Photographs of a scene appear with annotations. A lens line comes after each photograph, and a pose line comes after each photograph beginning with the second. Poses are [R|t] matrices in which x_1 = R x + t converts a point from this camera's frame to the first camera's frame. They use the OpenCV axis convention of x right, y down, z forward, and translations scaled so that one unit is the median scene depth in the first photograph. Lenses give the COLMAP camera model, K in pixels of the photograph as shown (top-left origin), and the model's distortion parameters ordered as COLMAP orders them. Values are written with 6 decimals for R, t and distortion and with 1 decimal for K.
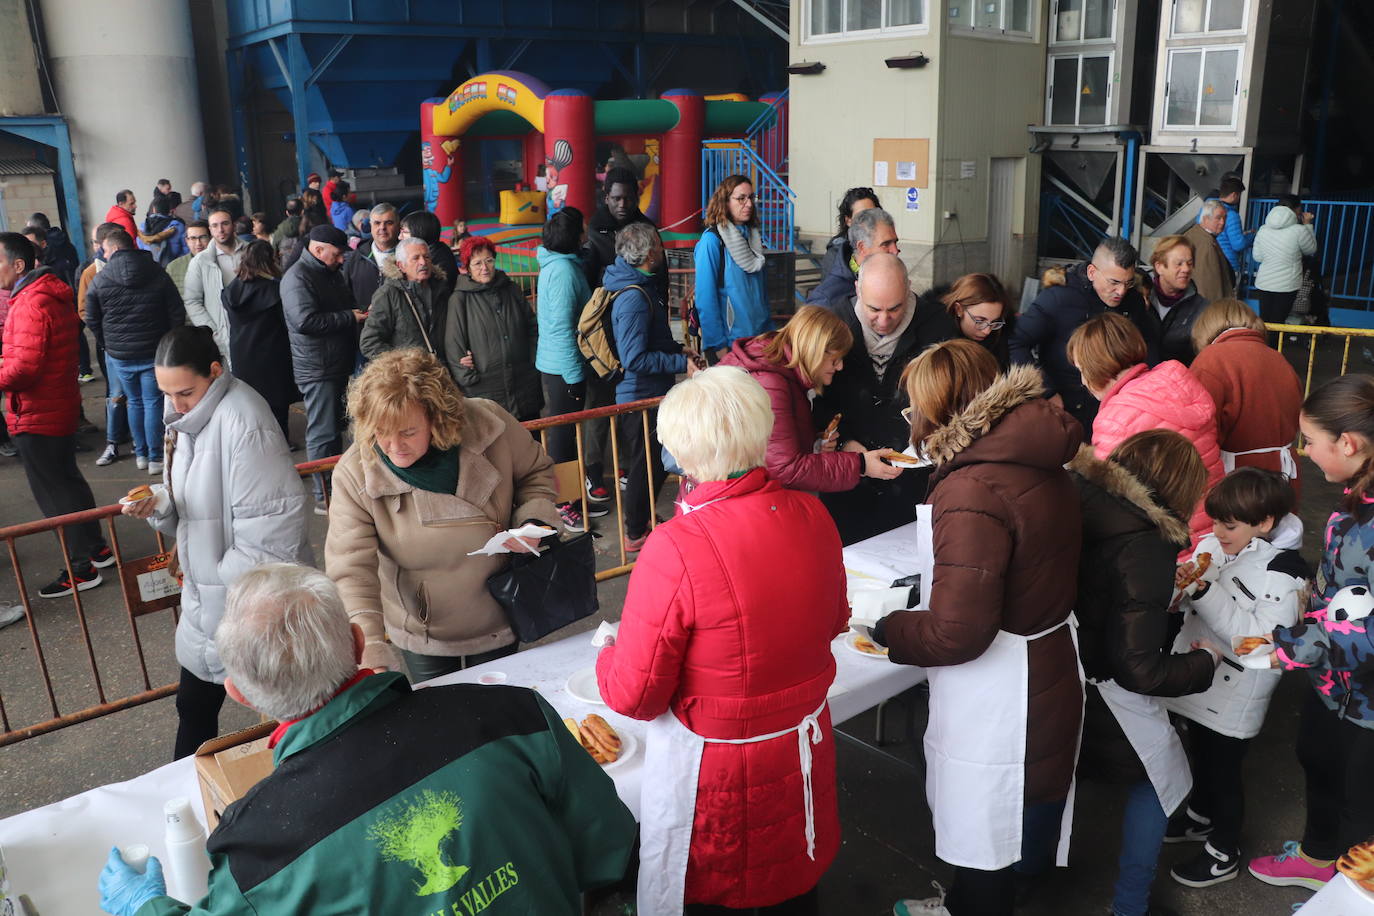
lens RADIAL K [[1116.0, 0, 692.1], [0, 1116.0, 492.3], [0, 0, 1]] dist [-0.166152, 0.115787]
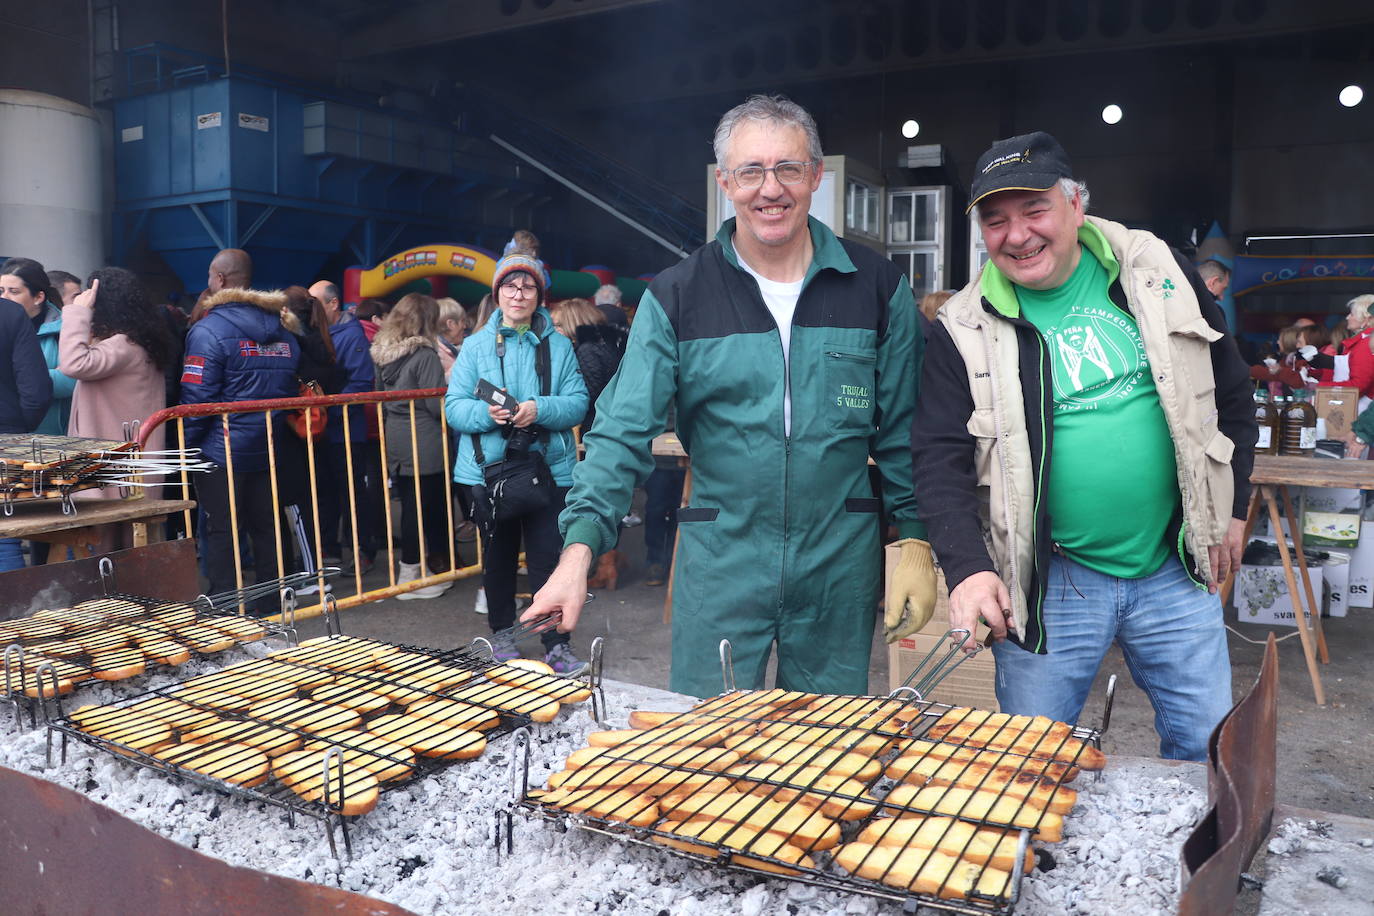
lens RADIAL K [[1116.0, 0, 685.2], [0, 1116.0, 504.1], [0, 0, 1]] dist [-0.166152, 0.115787]
pose [[0.926387, -0.026881, 0.375611, -0.471447], [0.091192, 0.983774, -0.154506, 0.122286], [-0.365363, 0.177385, 0.913807, -0.171039]]
